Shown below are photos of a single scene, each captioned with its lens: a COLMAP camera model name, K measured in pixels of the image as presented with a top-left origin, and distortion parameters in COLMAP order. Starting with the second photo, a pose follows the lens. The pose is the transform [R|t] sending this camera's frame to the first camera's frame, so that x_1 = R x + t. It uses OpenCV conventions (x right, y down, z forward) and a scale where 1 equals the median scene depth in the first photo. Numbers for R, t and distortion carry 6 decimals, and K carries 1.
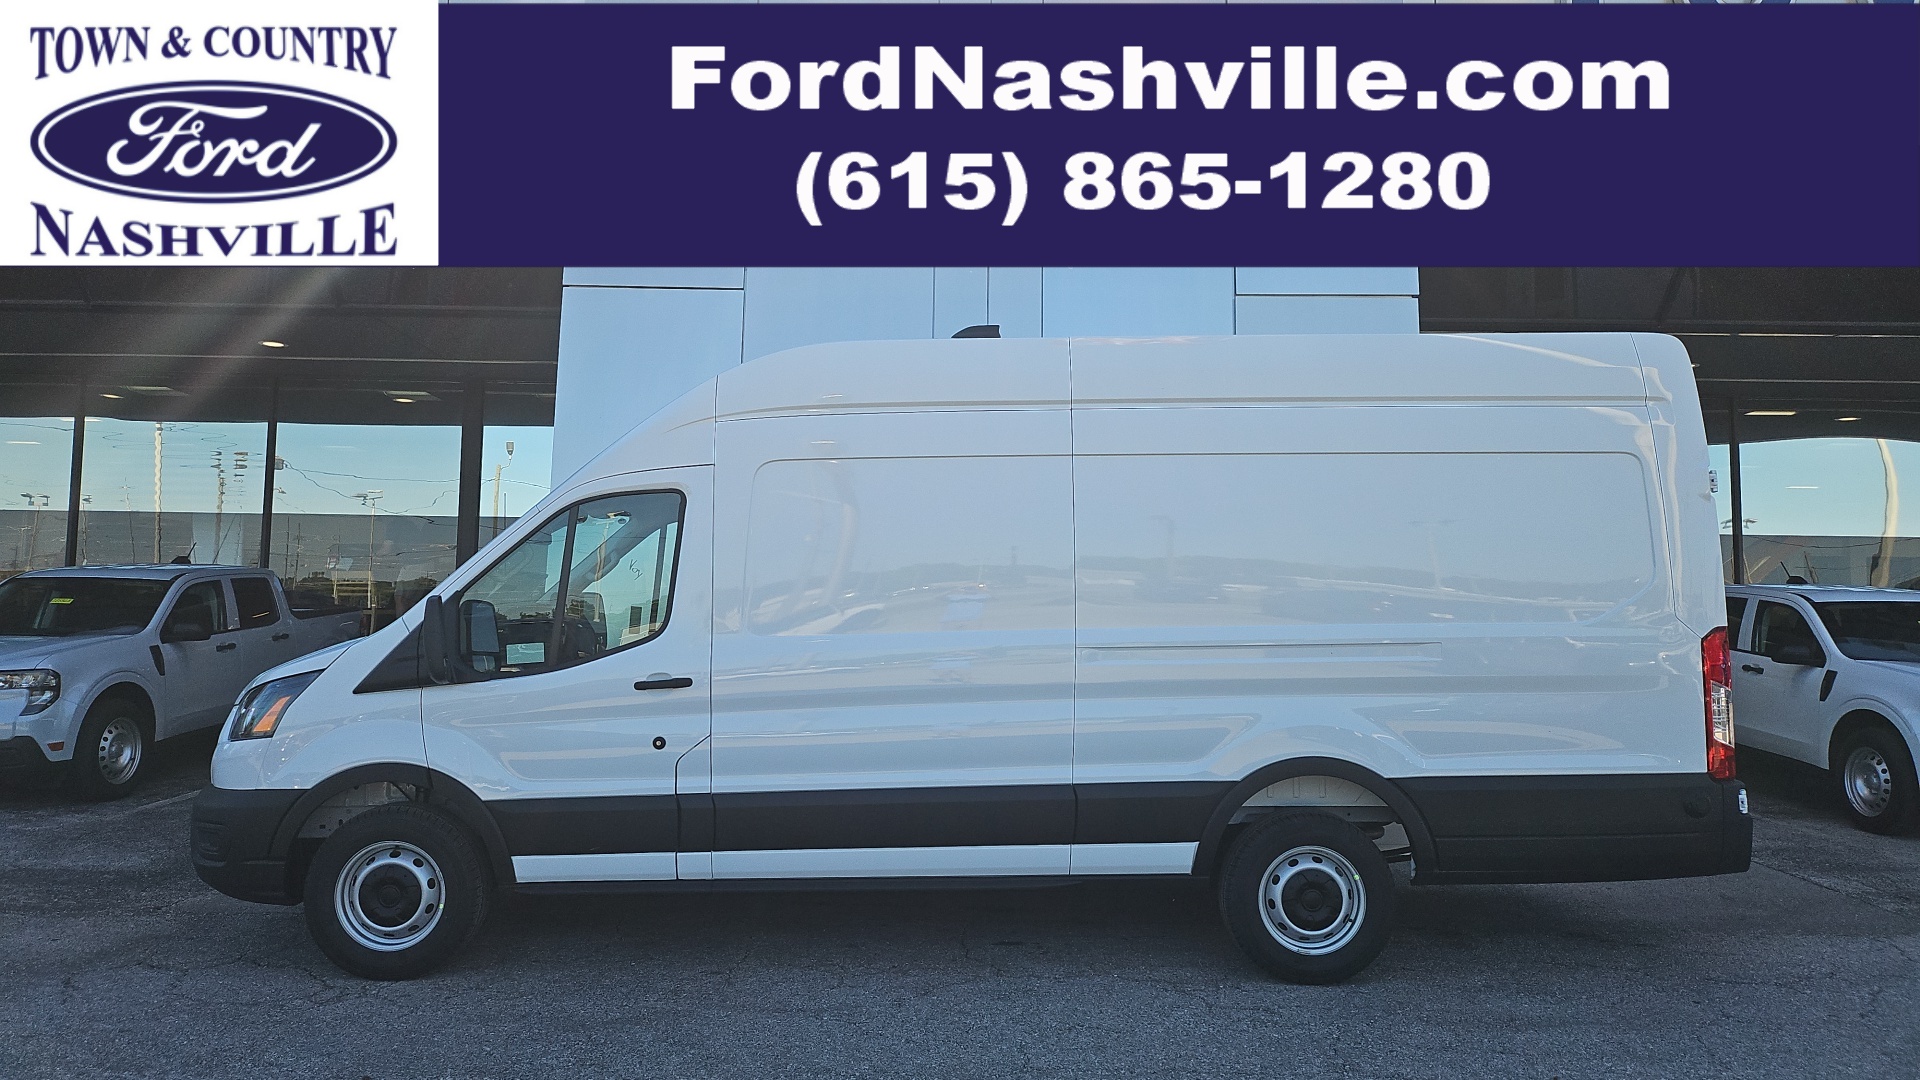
lens RADIAL K [[1456.5, 0, 954.3], [0, 1456.5, 537.5], [0, 0, 1]] dist [0.000776, -0.001514]
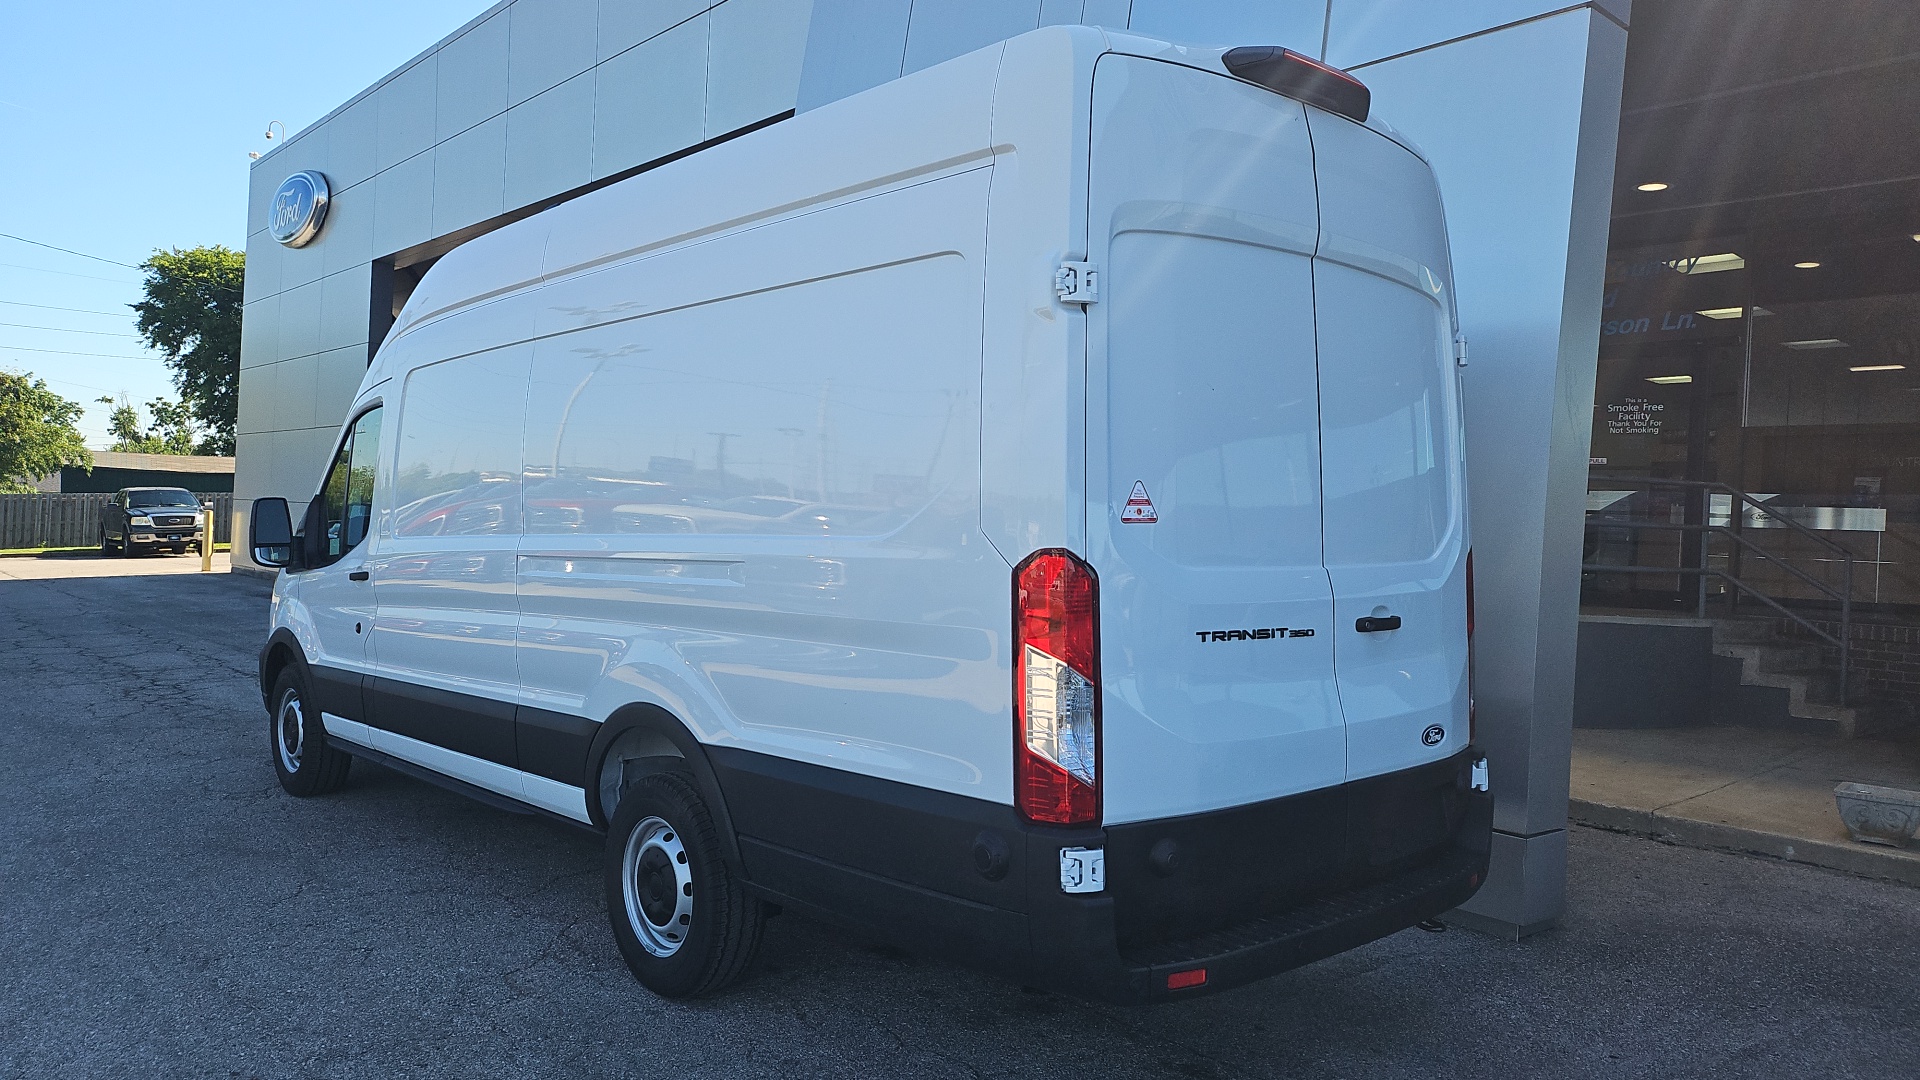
lens RADIAL K [[1456.5, 0, 954.3], [0, 1456.5, 537.5], [0, 0, 1]] dist [0.000776, -0.001514]
pose [[0.613369, 0.007705, -0.789759, 0.961030], [-0.001834, 0.999964, 0.008331, 0.055412], [0.789794, -0.003661, 0.613361, 0.647173]]
